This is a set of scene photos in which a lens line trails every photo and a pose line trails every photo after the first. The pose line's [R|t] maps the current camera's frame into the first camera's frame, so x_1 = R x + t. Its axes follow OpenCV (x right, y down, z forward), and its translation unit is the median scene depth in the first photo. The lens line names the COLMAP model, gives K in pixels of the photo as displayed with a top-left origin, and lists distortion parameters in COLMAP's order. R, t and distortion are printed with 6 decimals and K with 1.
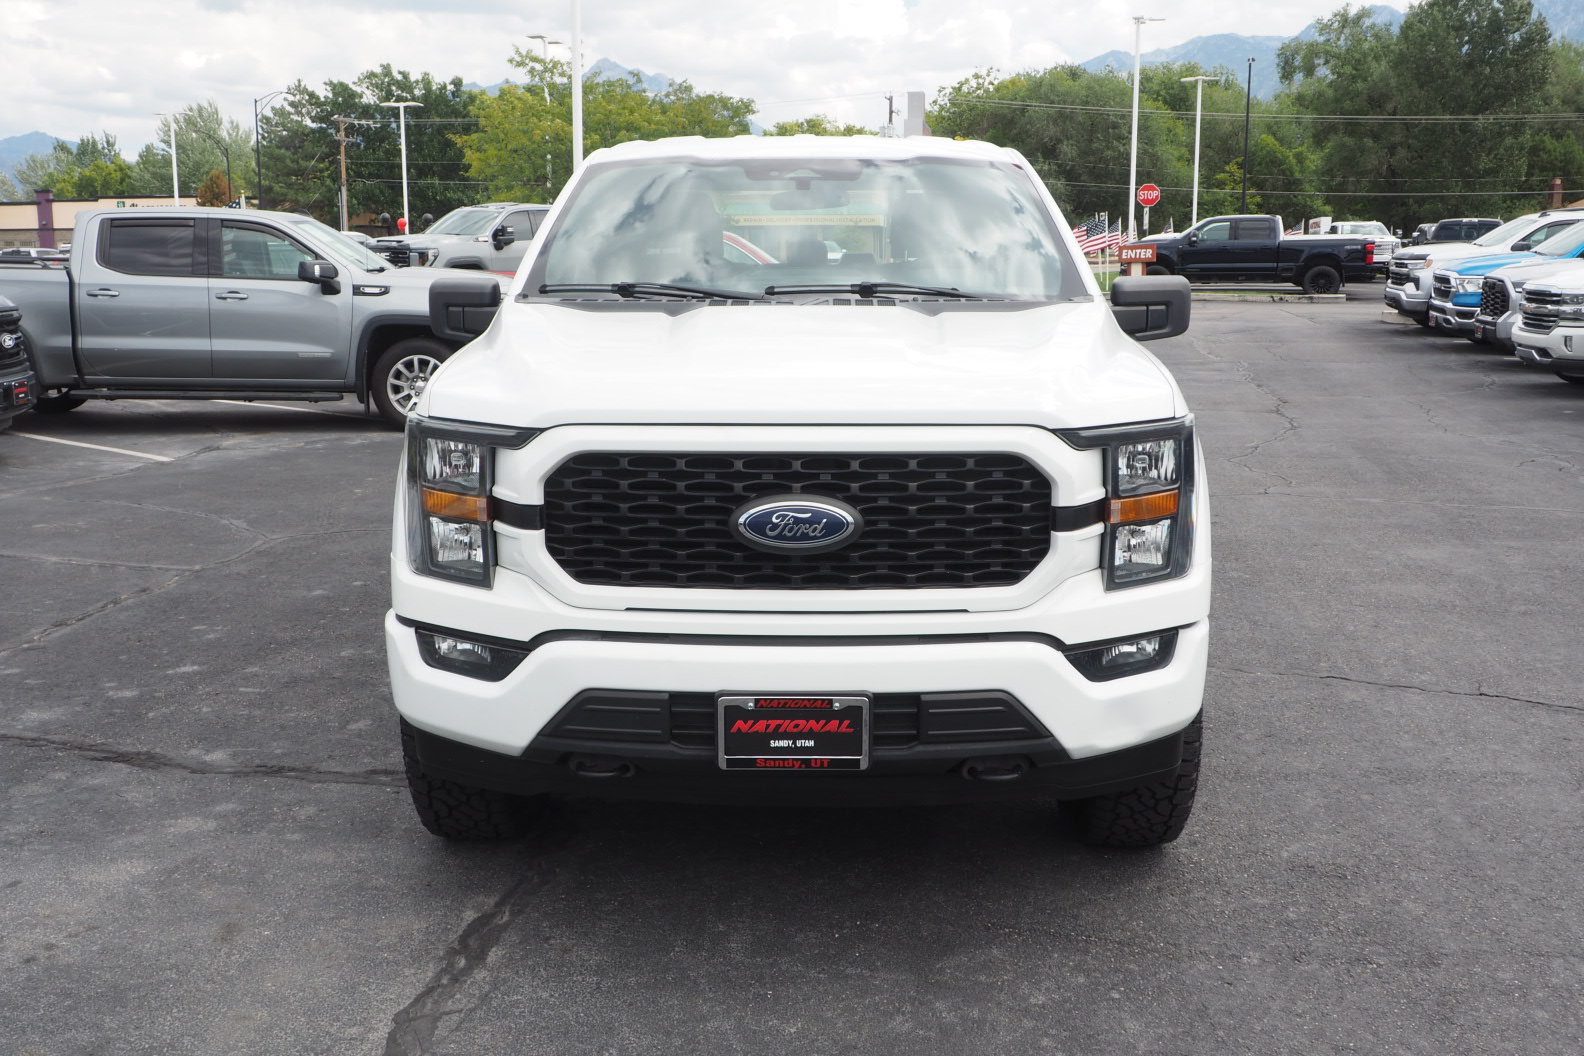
lens RADIAL K [[1547.4, 0, 792.0], [0, 1547.4, 528.0], [0, 0, 1]] dist [-0.008266, -0.004632]
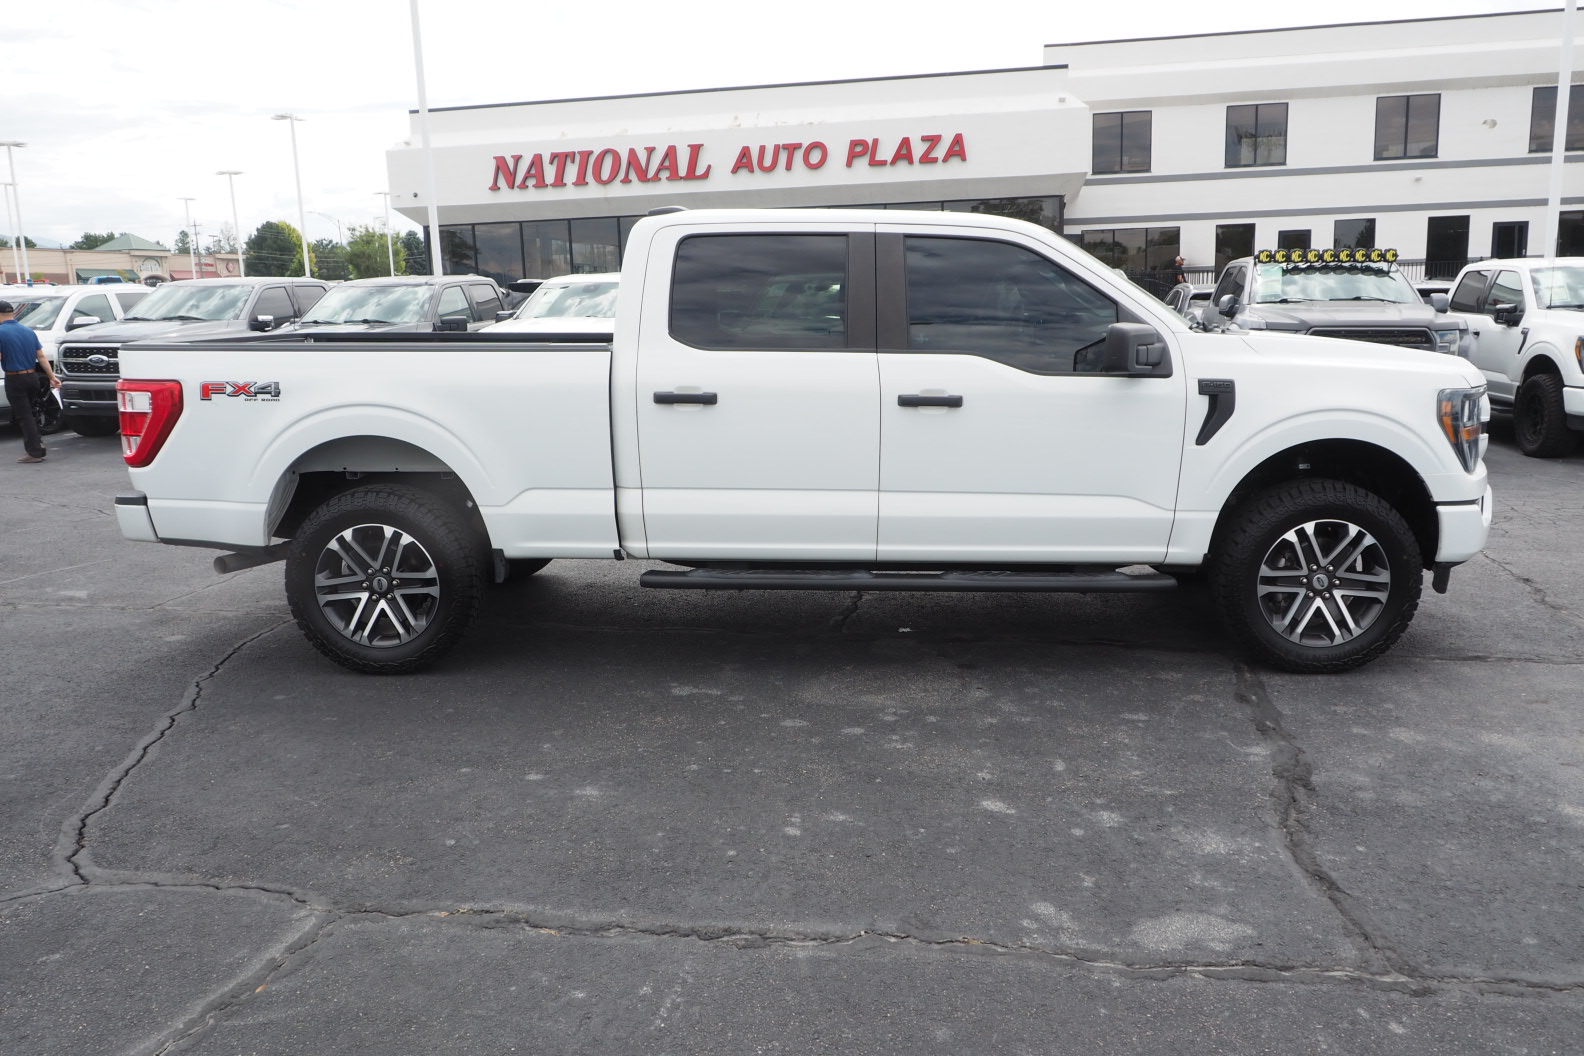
lens RADIAL K [[1179.2, 0, 792.0], [0, 1179.2, 528.0], [0, 0, 1]] dist [-0.015358, -0.000108]
pose [[0.026650, -0.190551, 0.981316, -1.187167], [0.190409, 0.964659, 0.182145, -0.228416], [-0.981343, 0.181997, 0.061991, 1.245741]]
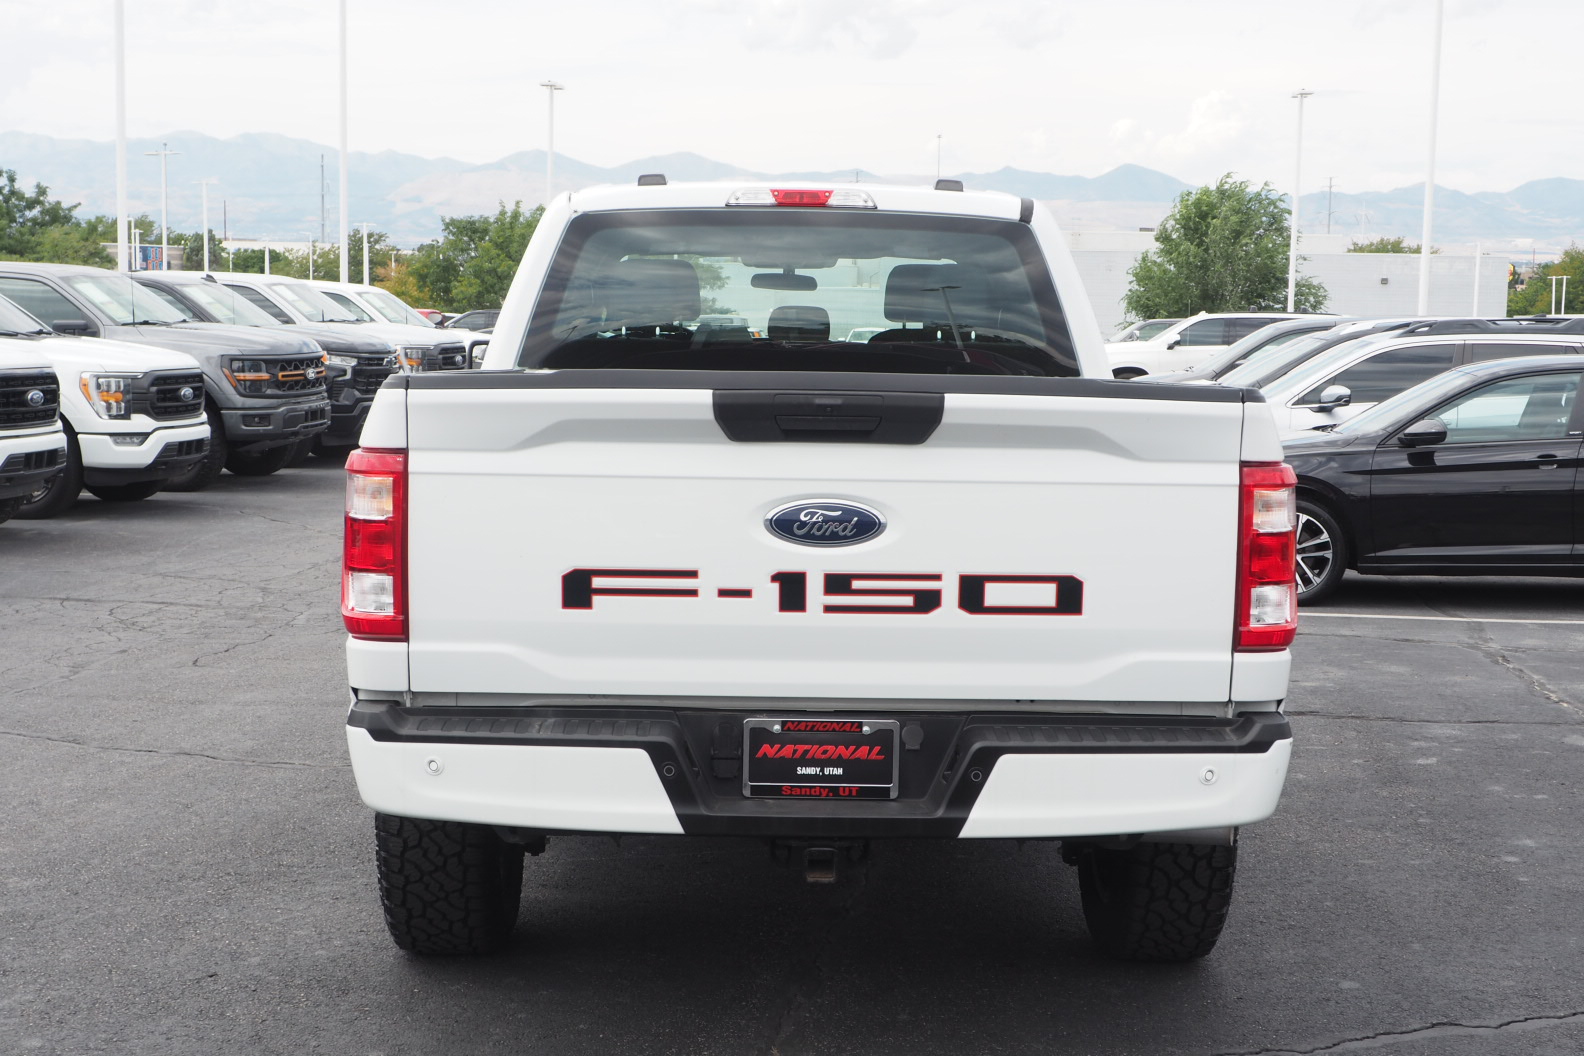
lens RADIAL K [[2228.9, 0, 792.0], [0, 2228.9, 528.0], [0, 0, 1]] dist [-0.012500, 0.041287]
pose [[-0.999363, -0.012983, -0.033255, 0.061337], [-0.021346, 0.963978, 0.265123, -0.490591], [0.028616, 0.265664, -0.963641, 2.742331]]
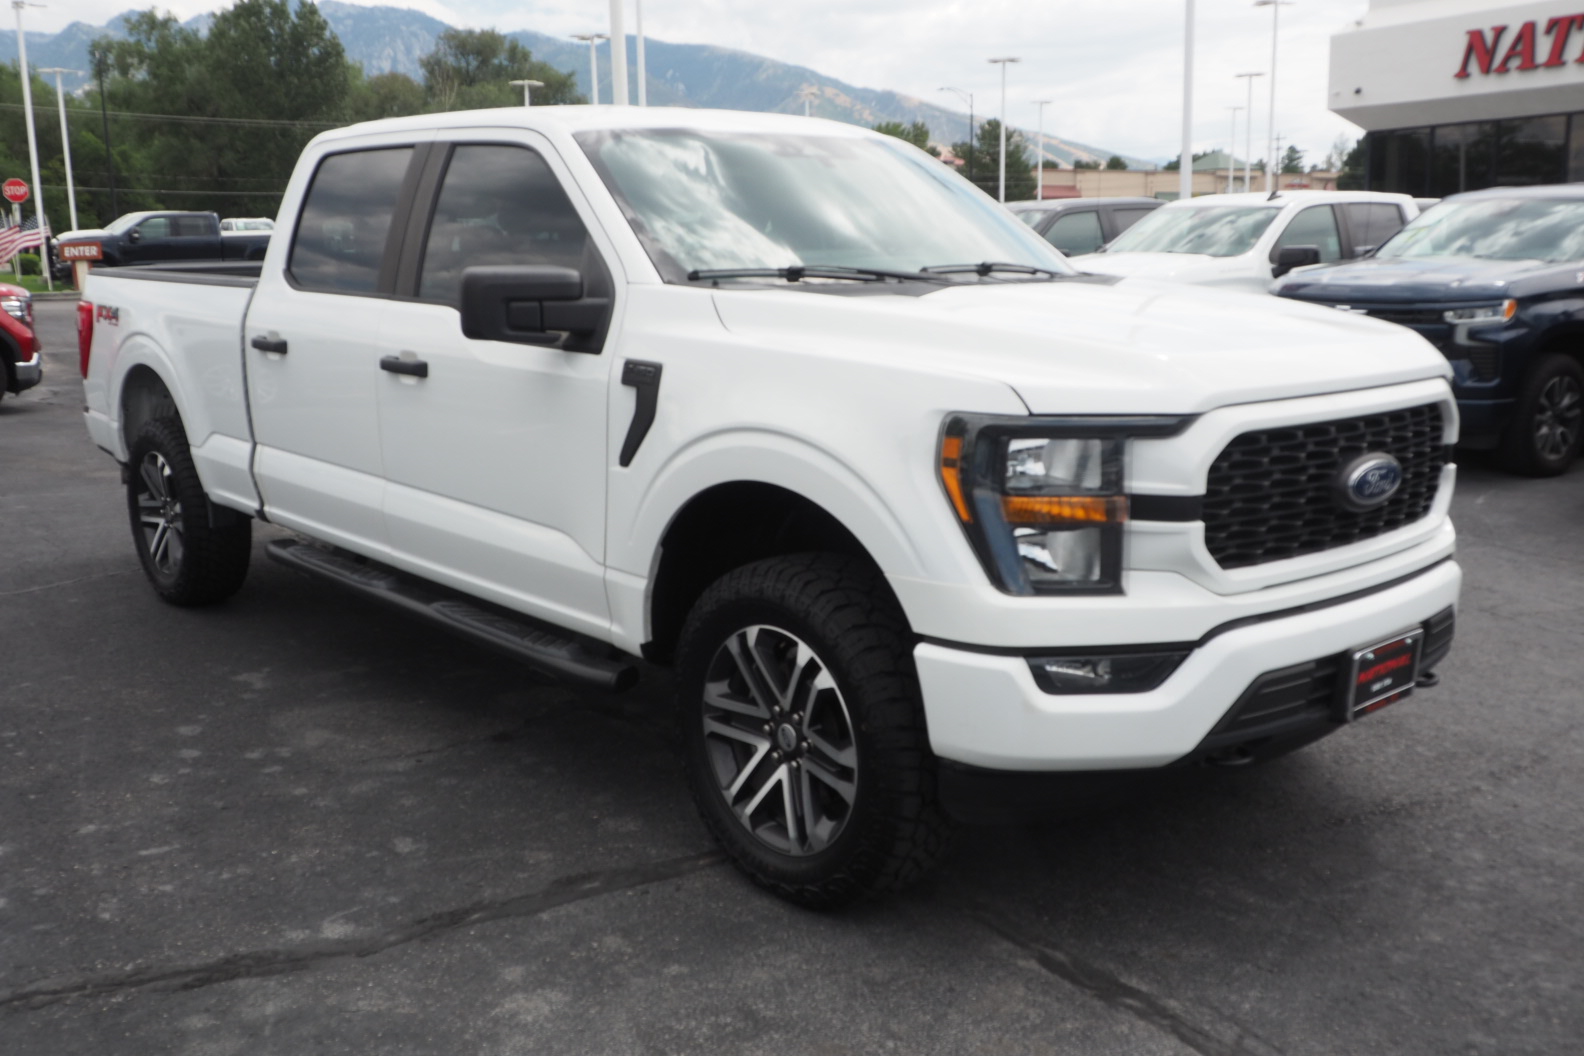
lens RADIAL K [[1473.5, 0, 763.1], [0, 1473.5, 535.6], [0, 0, 1]] dist [-0.009479, -0.002578]
pose [[0.744668, -0.136057, 0.653421, -0.648437], [0.125908, 0.990061, 0.062662, -0.054175], [-0.655452, 0.035609, 0.754397, 0.337189]]
